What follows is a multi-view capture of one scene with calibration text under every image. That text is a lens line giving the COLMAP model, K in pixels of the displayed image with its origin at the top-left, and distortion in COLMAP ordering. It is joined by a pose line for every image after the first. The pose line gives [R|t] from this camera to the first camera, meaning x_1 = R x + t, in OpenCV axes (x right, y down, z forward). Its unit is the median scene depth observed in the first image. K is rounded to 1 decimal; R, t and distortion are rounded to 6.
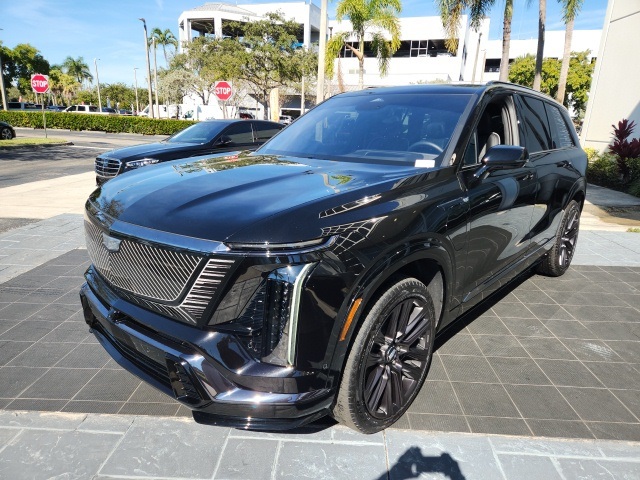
lens RADIAL K [[431.6, 0, 323.1], [0, 431.6, 242.2], [0, 0, 1]] dist [0.091942, -0.072048]
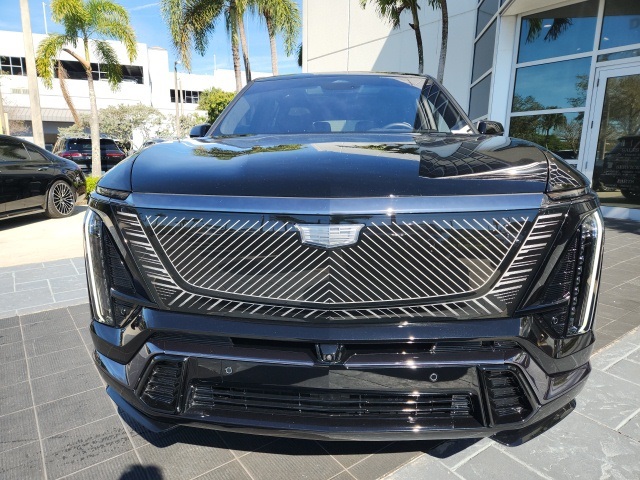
lens RADIAL K [[431.6, 0, 323.1], [0, 431.6, 242.2], [0, 0, 1]] dist [0.091942, -0.072048]
pose [[0.774410, -0.158082, 0.612617, -0.975294], [0.198138, 0.980171, 0.002460, 0.005700], [-0.600858, 0.119477, 0.790376, 0.581847]]
